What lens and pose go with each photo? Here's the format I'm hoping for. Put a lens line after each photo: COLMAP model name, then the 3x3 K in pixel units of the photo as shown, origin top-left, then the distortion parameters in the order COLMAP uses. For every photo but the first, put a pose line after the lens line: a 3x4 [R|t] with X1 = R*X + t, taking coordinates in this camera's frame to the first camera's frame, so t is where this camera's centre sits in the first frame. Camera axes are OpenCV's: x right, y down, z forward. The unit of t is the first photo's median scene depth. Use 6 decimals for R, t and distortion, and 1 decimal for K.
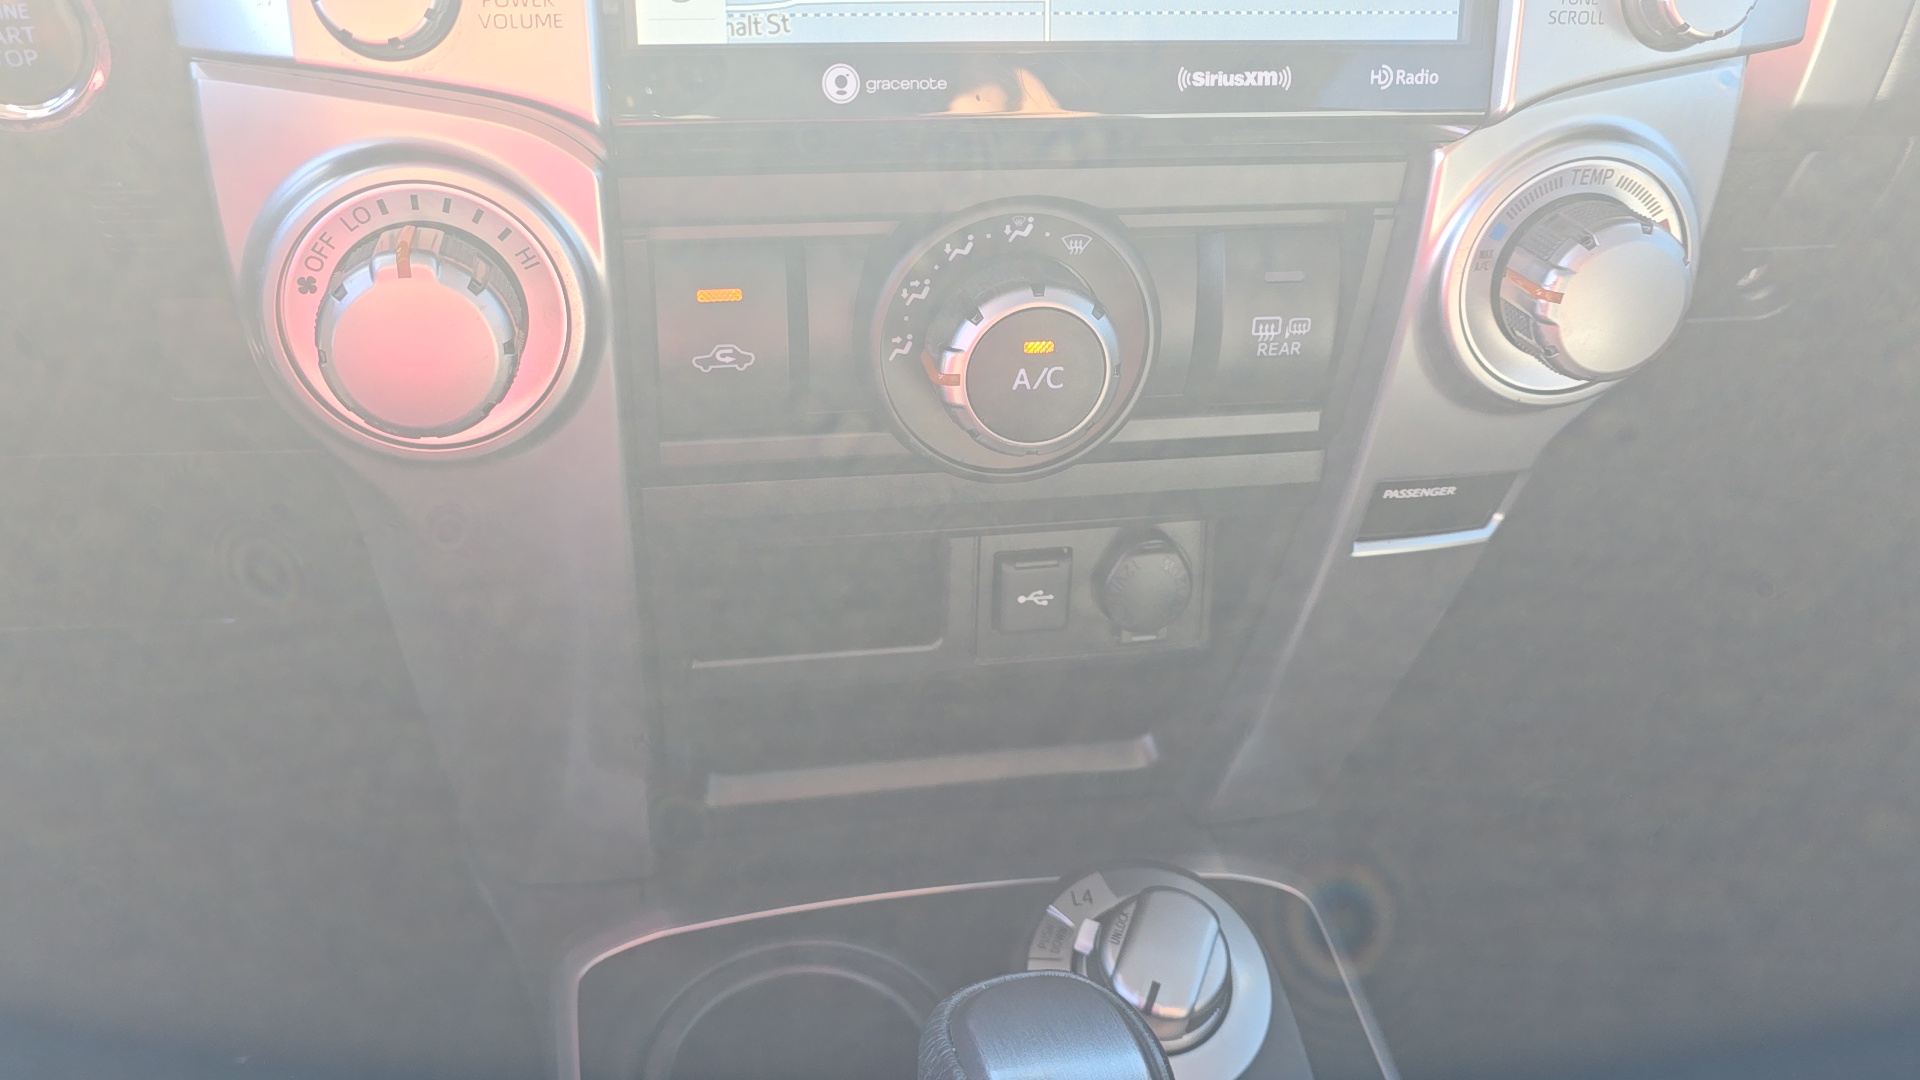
lens RADIAL K [[1600.1, 0, 999.7], [0, 1600.1, 520.3], [0, 0, 1]] dist [-0.018032, 0.002622]
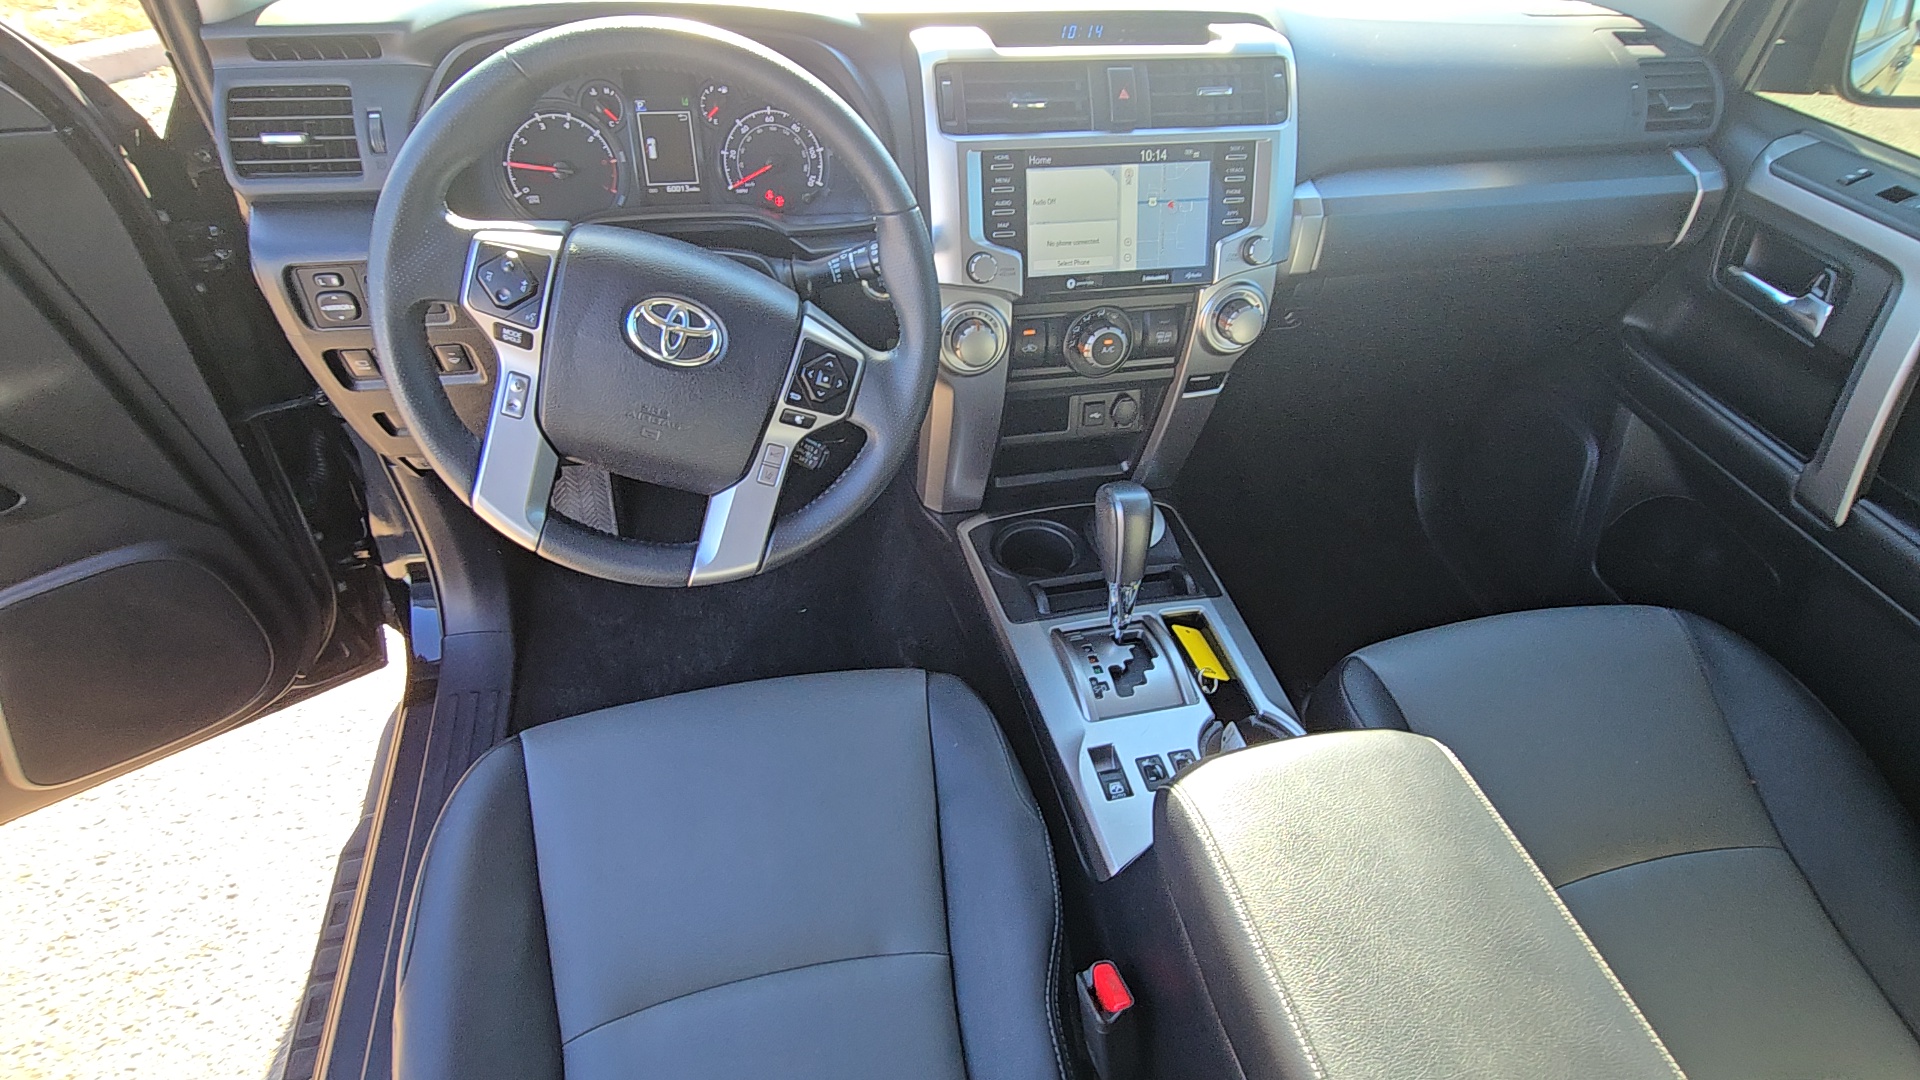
lens RADIAL K [[973.3, 0, 974.7], [0, 973.3, 552.7], [0, 0, 1]] dist [0.001380, -0.000879]
pose [[0.998571, -0.047851, 0.023813, -0.409480], [0.045804, 0.995731, 0.080141, 0.218859], [-0.027546, -0.078935, 0.996499, -1.560620]]
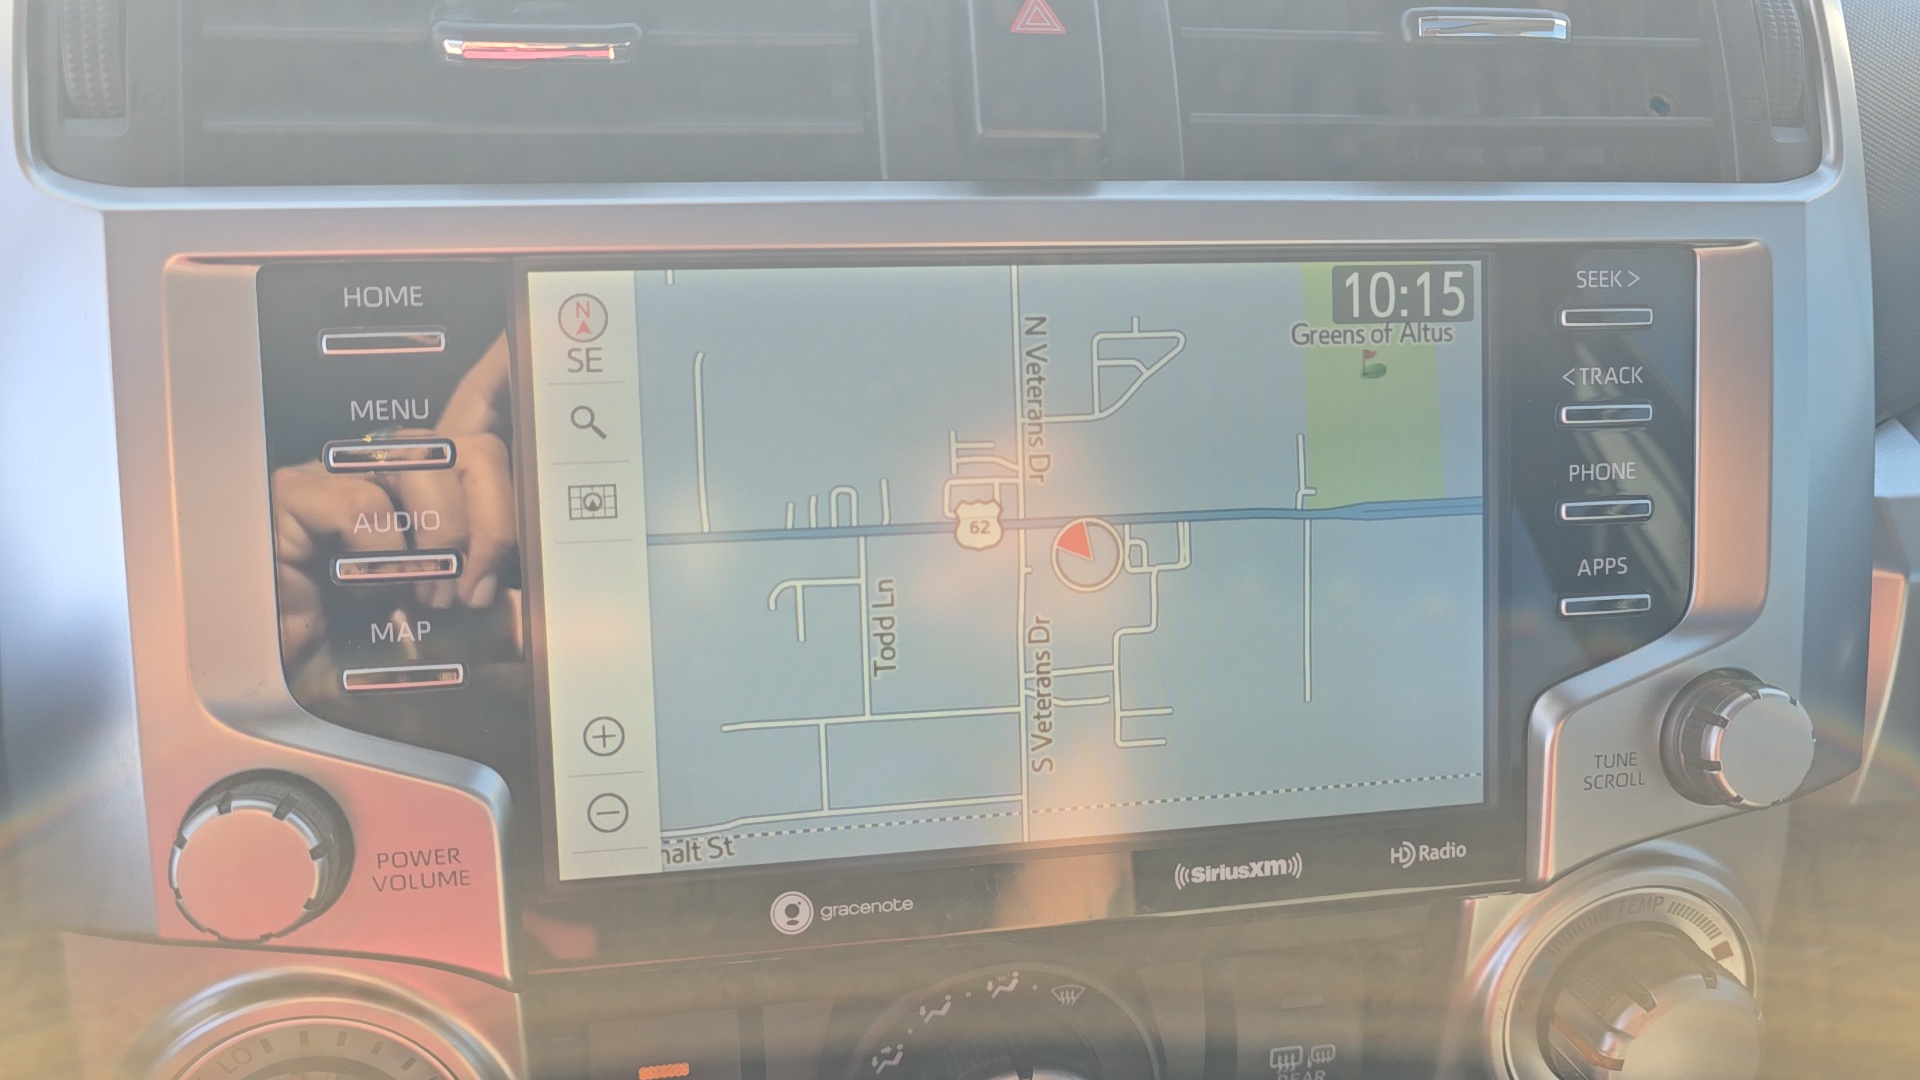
lens RADIAL K [[1600.1, 0, 1016.6], [0, 1600.1, 531.5], [0, 0, 1]] dist [-0.018032, 0.002622]
pose [[0.999630, -0.025179, 0.010258, 0.017574], [0.026722, 0.979469, -0.199815, -0.258140], [-0.005016, 0.200015, 0.979780, 0.084192]]
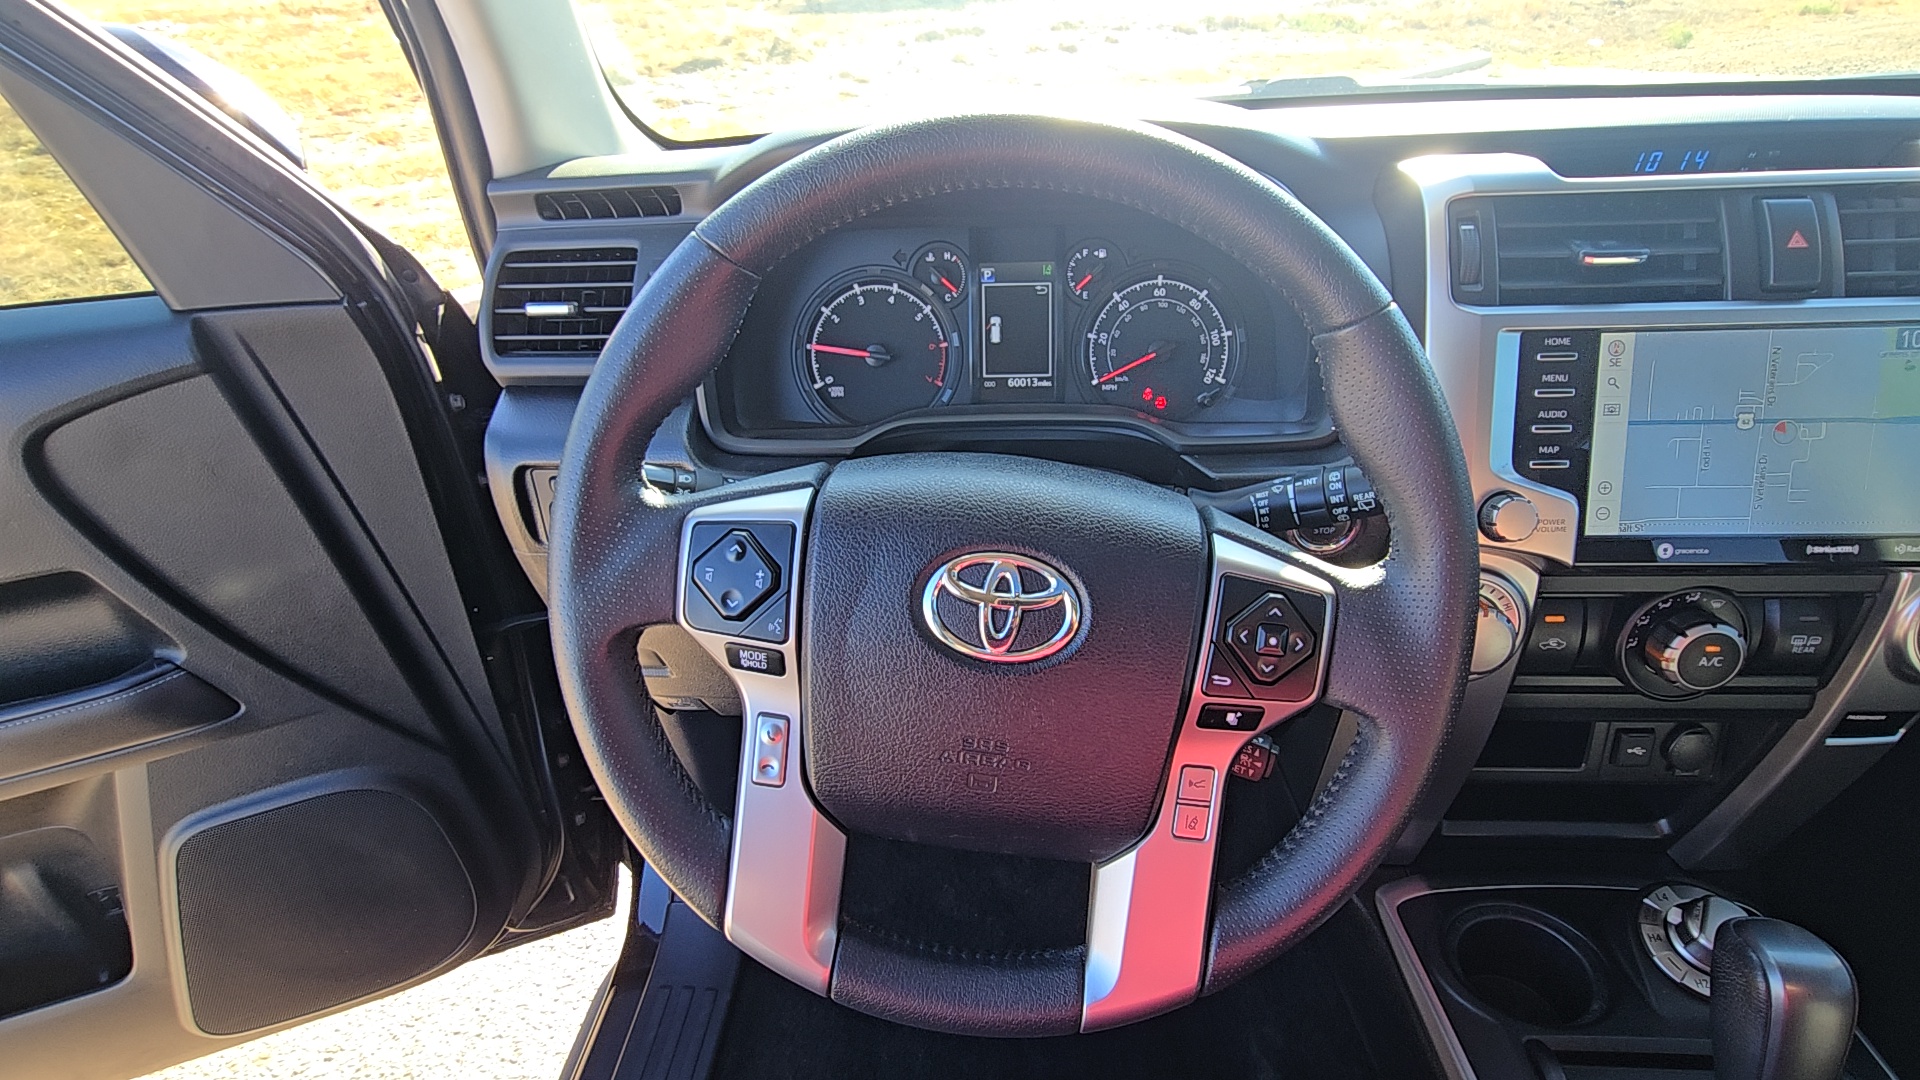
lens RADIAL K [[973.3, 0, 980.9], [0, 973.3, 551.2], [0, 0, 1]] dist [0.001380, -0.000879]
pose [[0.965903, 0.028037, -0.257381, -0.663844], [-0.060692, 0.990939, -0.119821, -0.011309], [0.251690, 0.131357, 0.958852, -0.697982]]
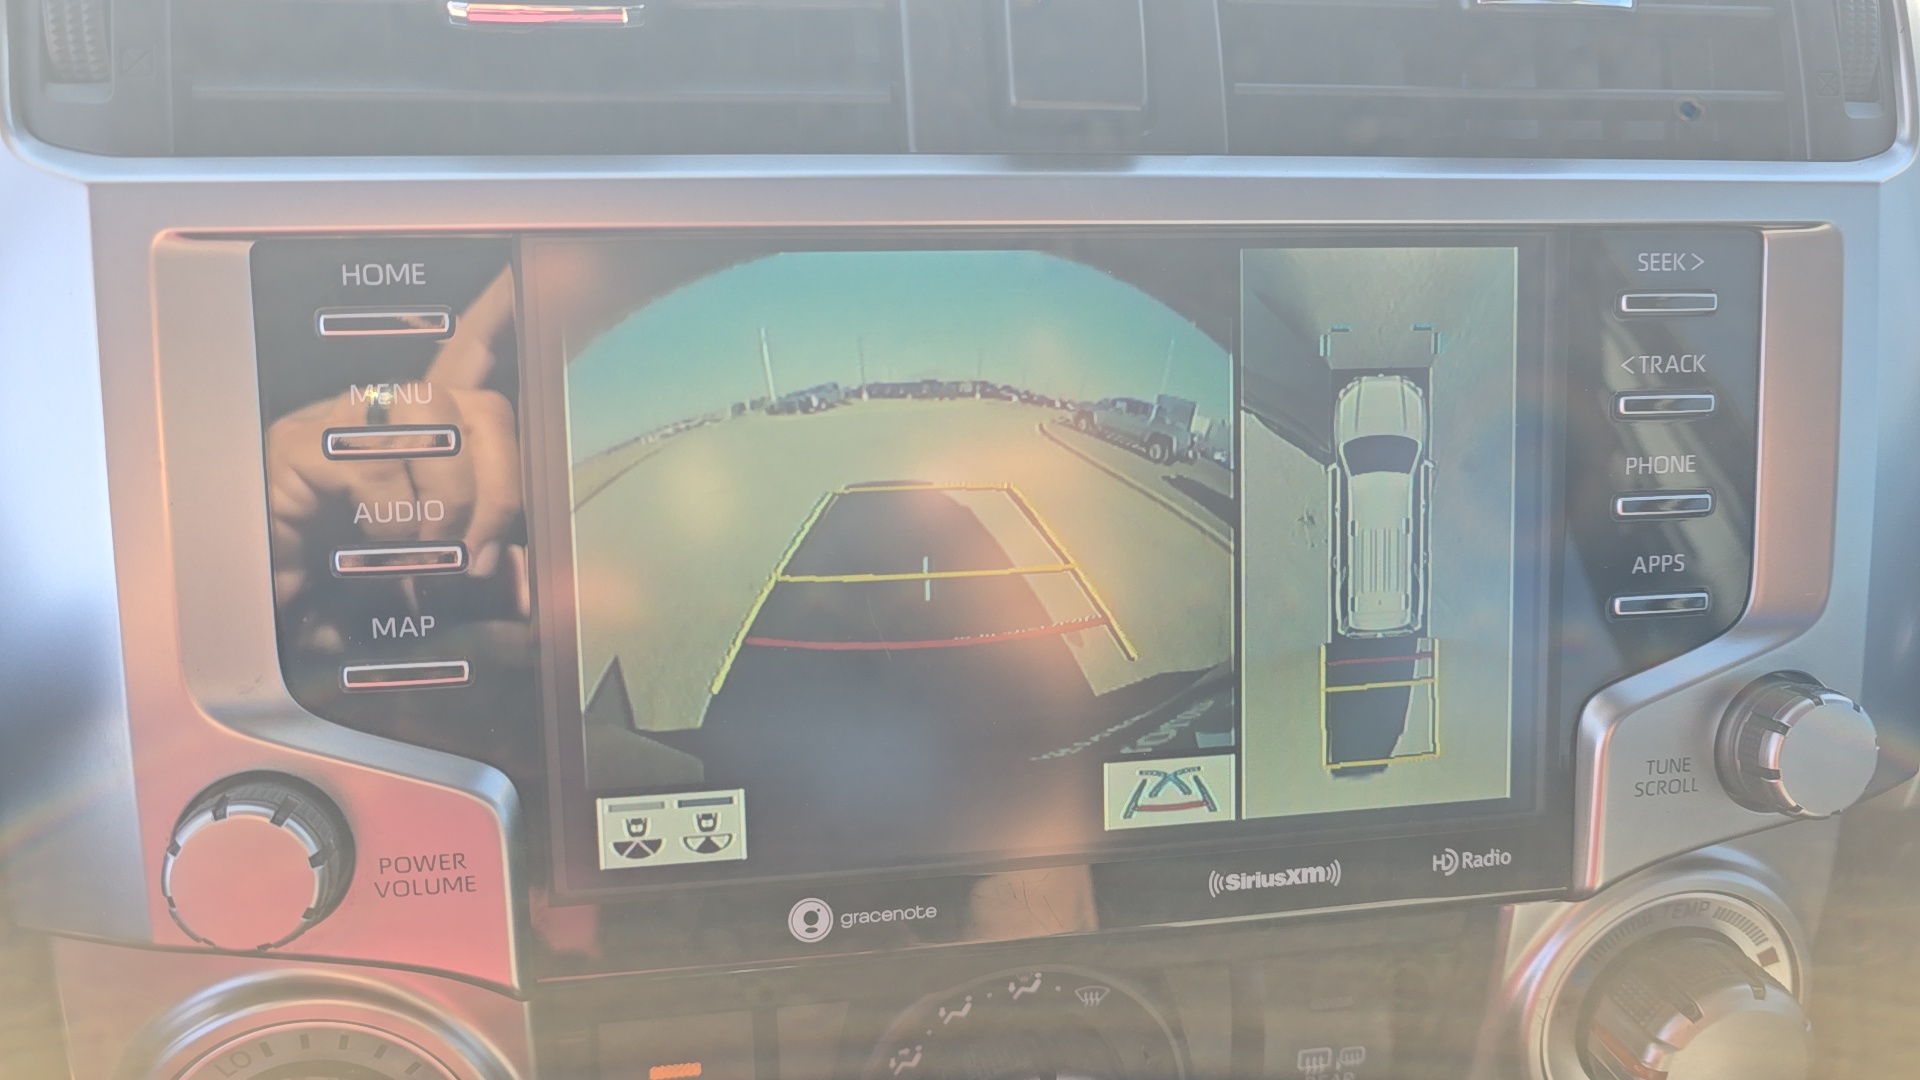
lens RADIAL K [[1600.1, 0, 1012.3], [0, 1600.1, 533.5], [0, 0, 1]] dist [-0.018032, 0.002622]
pose [[0.999842, -0.017087, 0.004829, 0.005509], [0.017663, 0.984974, -0.171797, -0.282051], [-0.001821, 0.171855, 0.985121, 0.115890]]
